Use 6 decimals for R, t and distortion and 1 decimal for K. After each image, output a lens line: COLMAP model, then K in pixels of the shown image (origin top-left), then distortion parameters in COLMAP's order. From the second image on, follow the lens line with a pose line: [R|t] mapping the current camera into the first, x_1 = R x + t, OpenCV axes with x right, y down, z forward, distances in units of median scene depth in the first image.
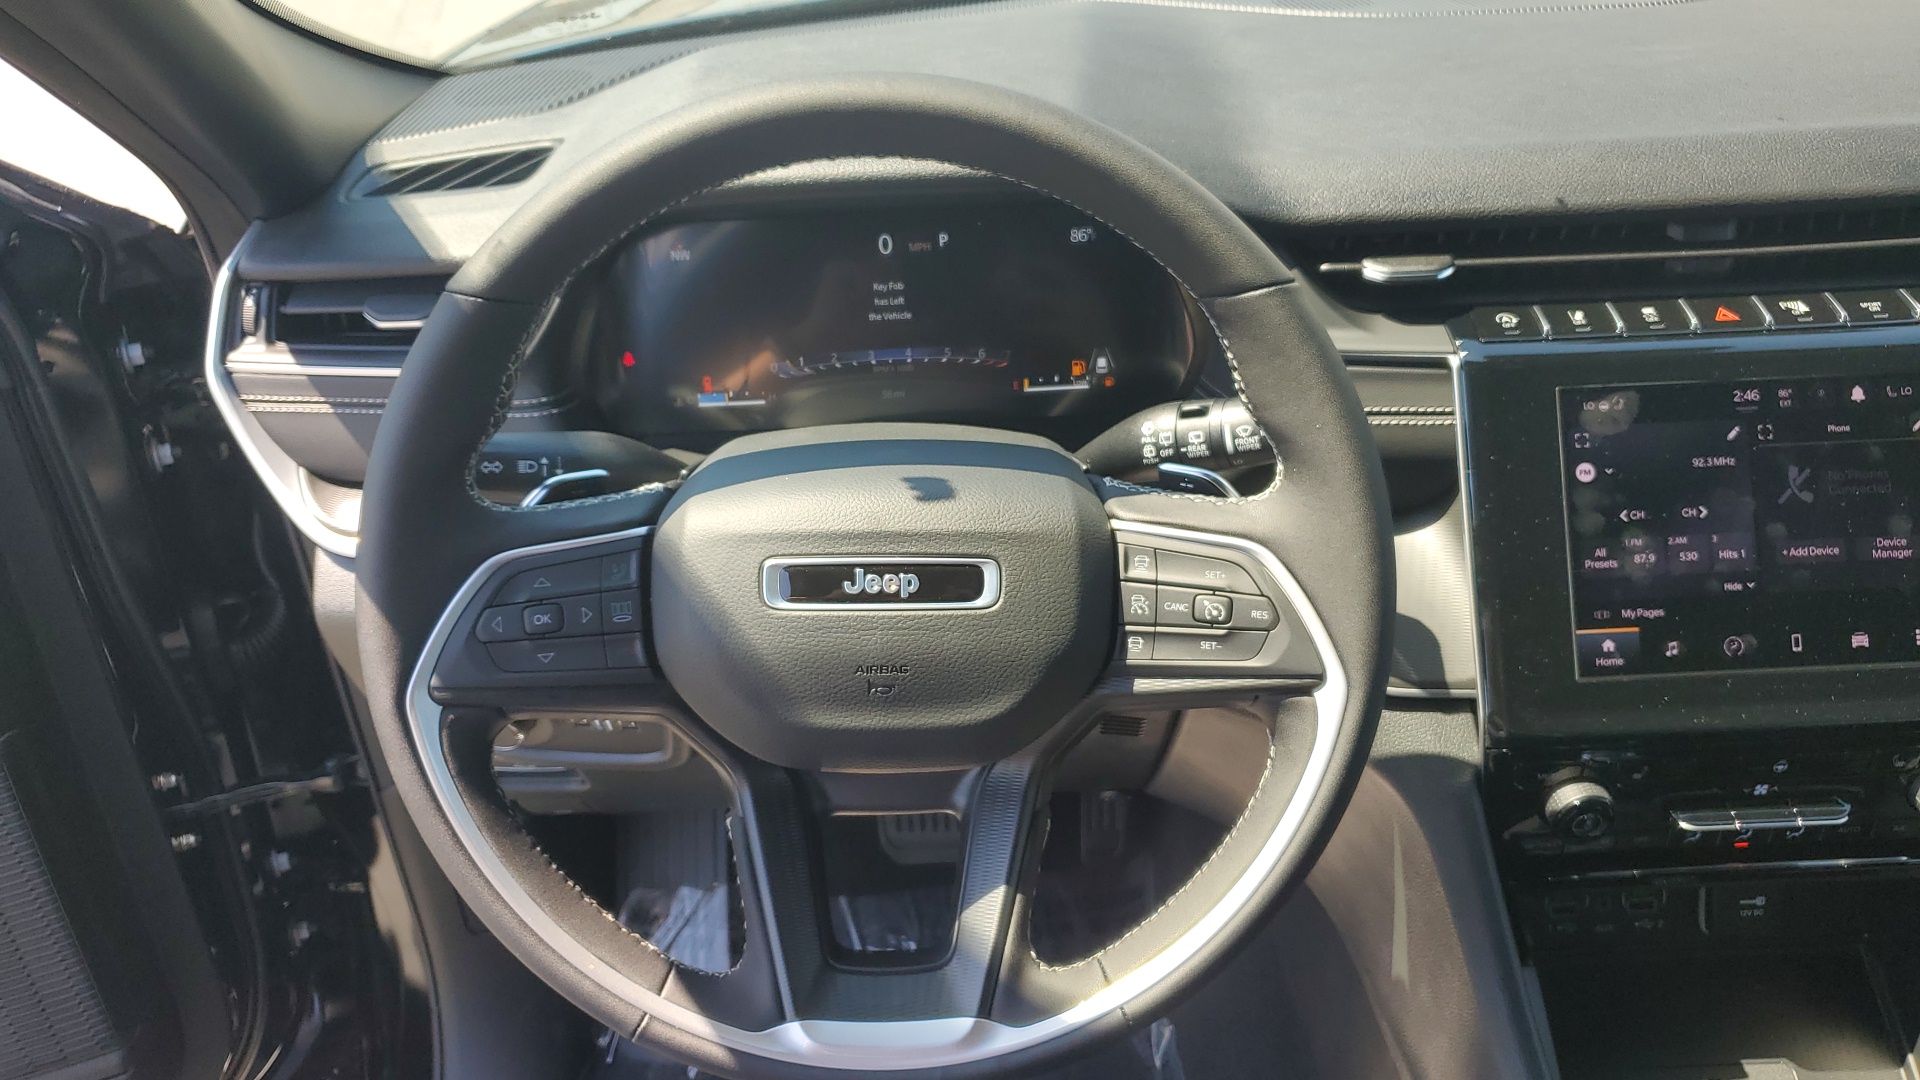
lens RADIAL K [[1487.2, 0, 959.7], [0, 1487.2, 553.6], [0, 0, 1]] dist [0.036476, -0.046687]
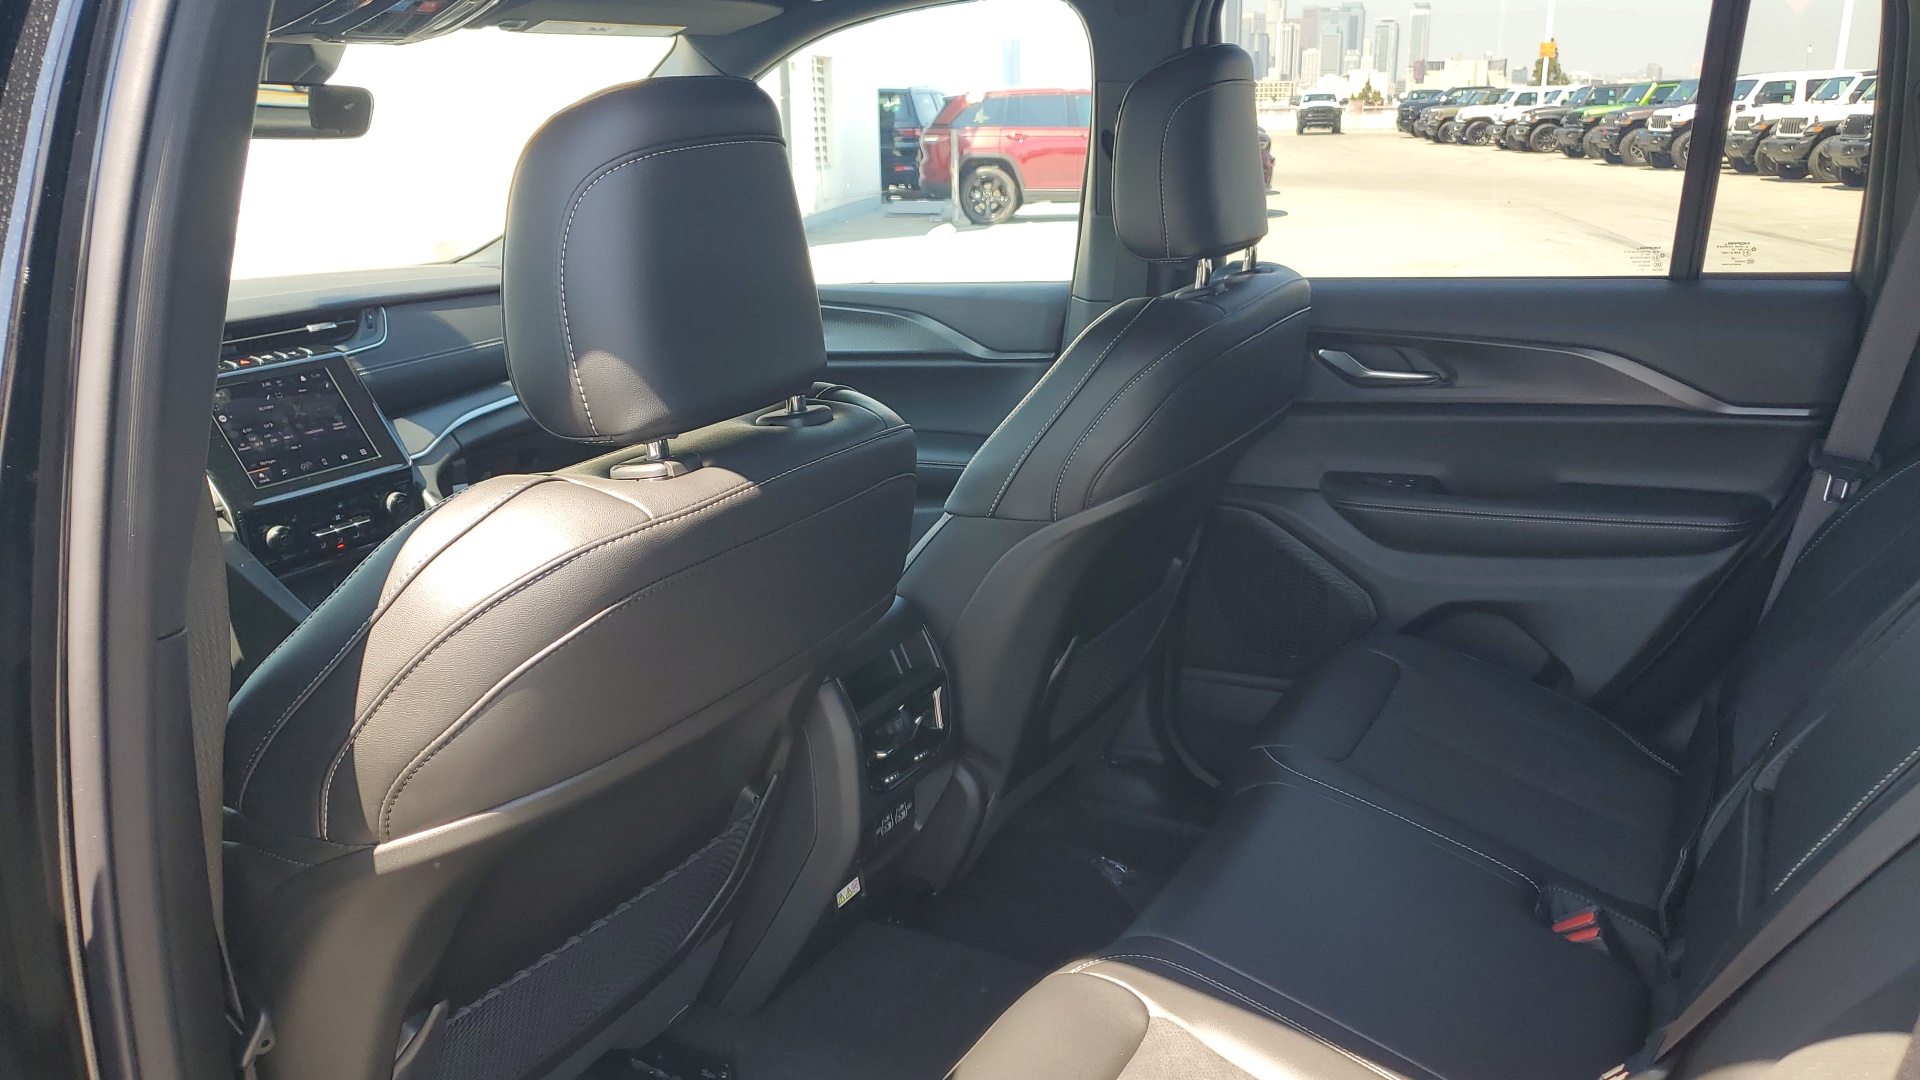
lens RADIAL K [[1487.2, 0, 954.4], [0, 1487.2, 531.4], [0, 0, 1]] dist [0.036476, -0.046687]
pose [[0.518664, -0.214282, 0.827690, -1.219443], [0.471667, 0.879154, -0.067960, 0.985534], [-0.713104, 0.425643, 0.557055, -1.375362]]
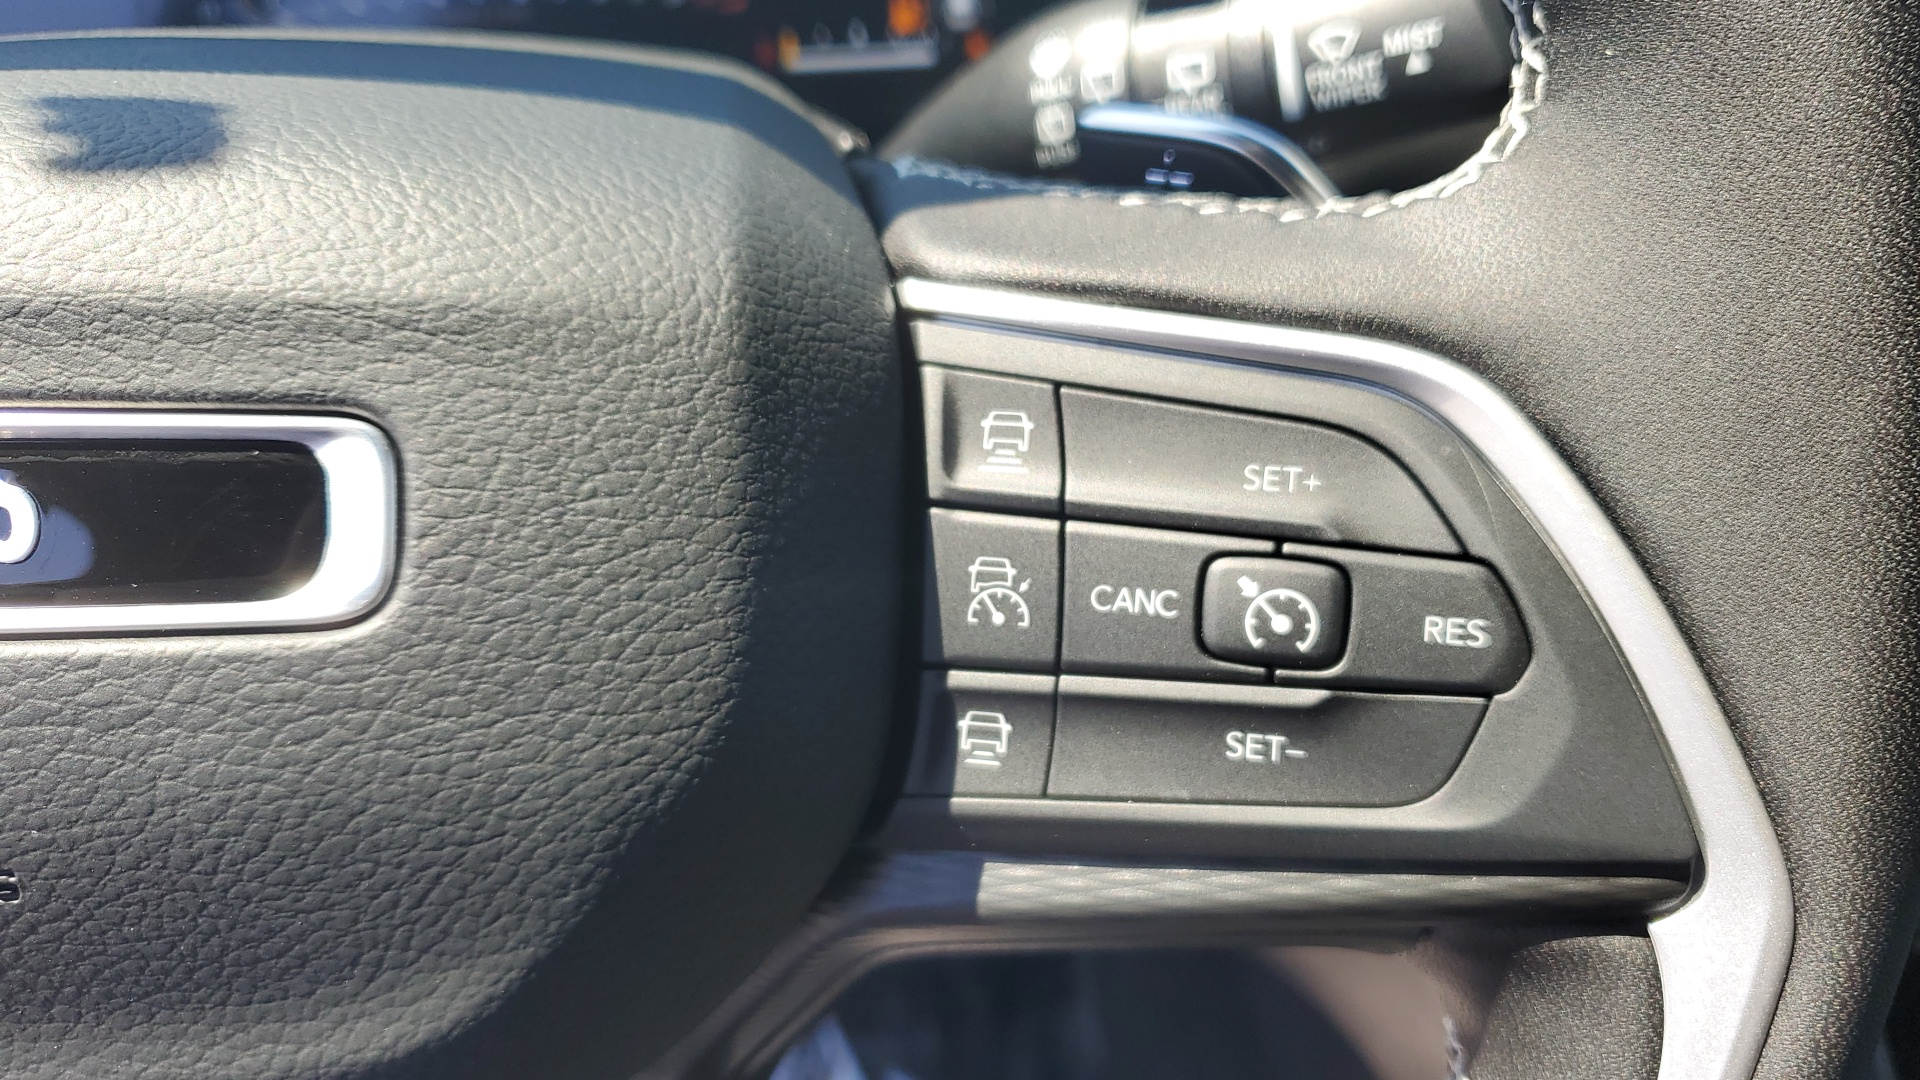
lens RADIAL K [[1487.2, 0, 952.0], [0, 1487.2, 549.7], [0, 0, 1]] dist [0.036476, -0.046687]
pose [[0.999487, -0.008321, 0.030918, 0.100937], [0.006434, 0.998138, 0.060661, 0.010007], [-0.031365, -0.060431, 0.997679, 0.708812]]
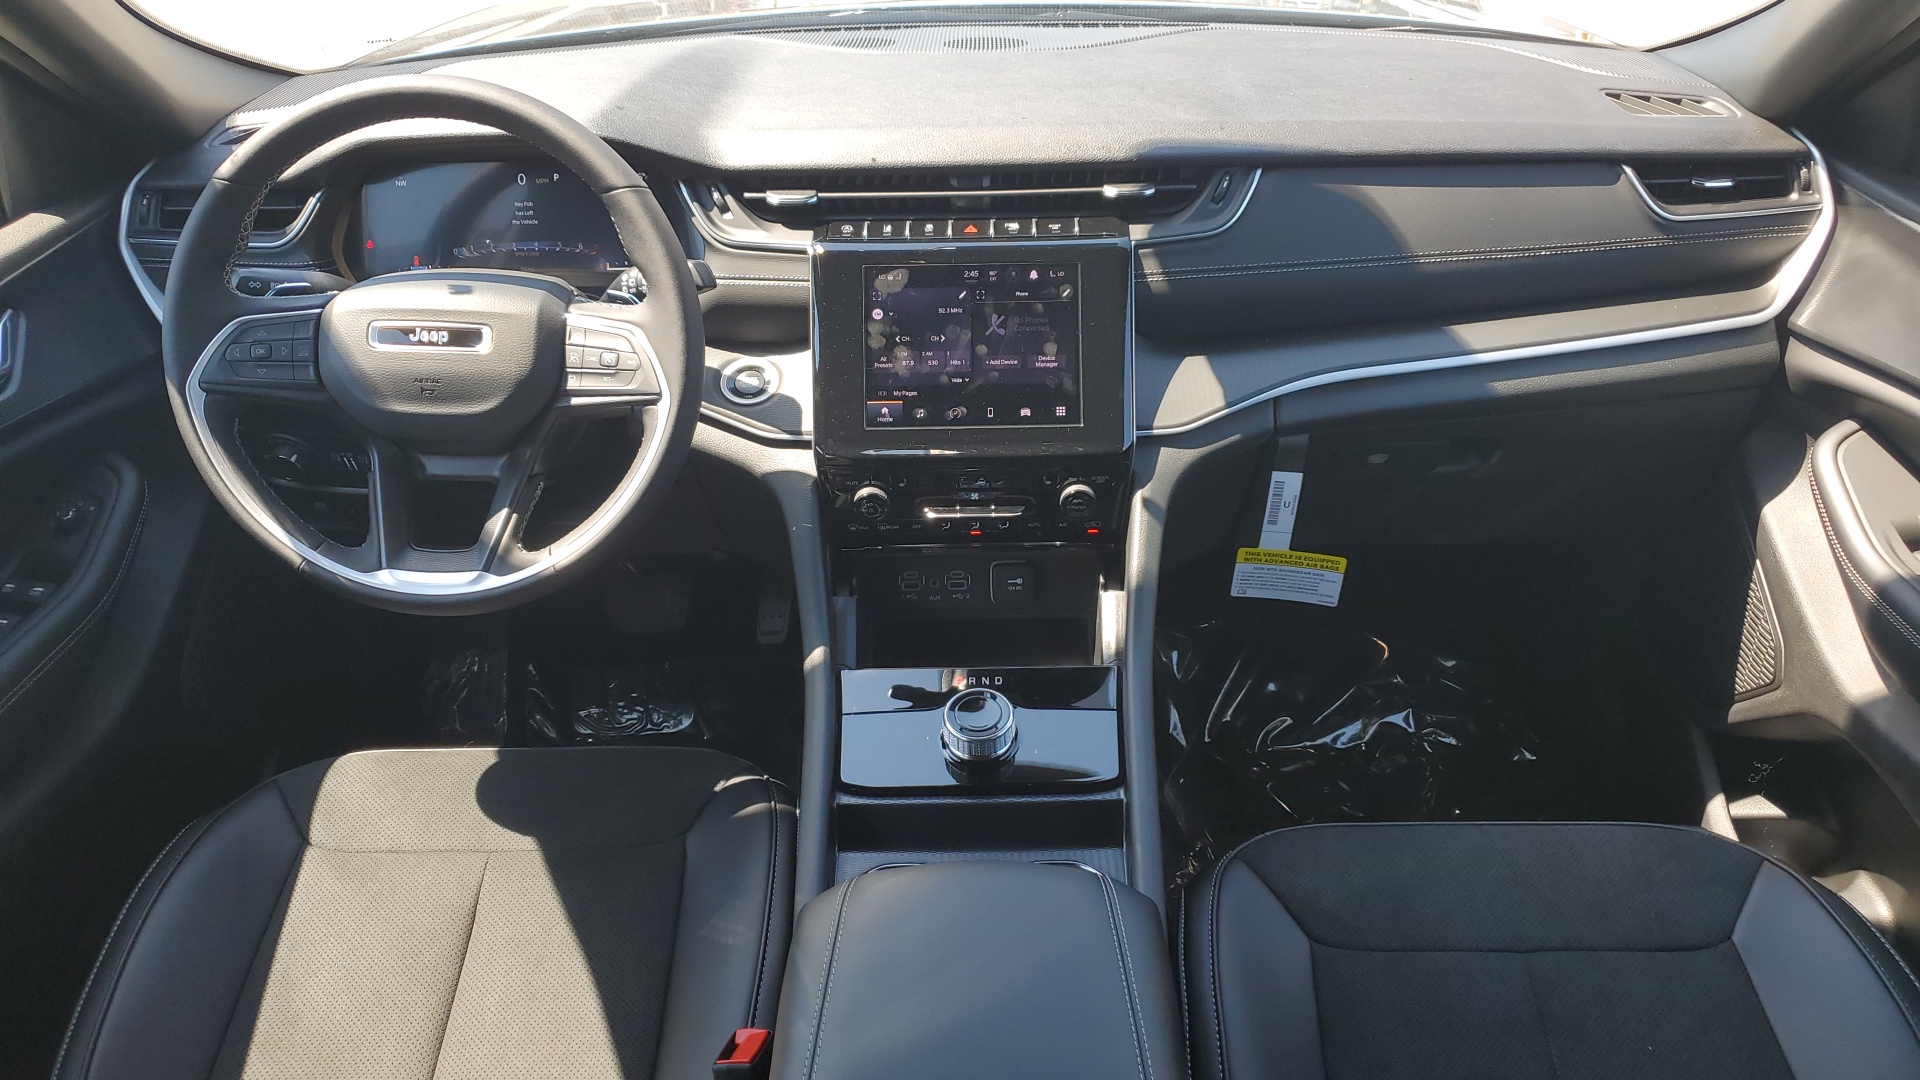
lens RADIAL K [[1487.2, 0, 982.9], [0, 1487.2, 545.3], [0, 0, 1]] dist [0.036476, -0.046687]
pose [[0.998810, 0.034092, -0.034864, 0.695405], [-0.034730, 0.999237, -0.017882, 0.281256], [0.034228, 0.019071, 0.999232, -0.860580]]
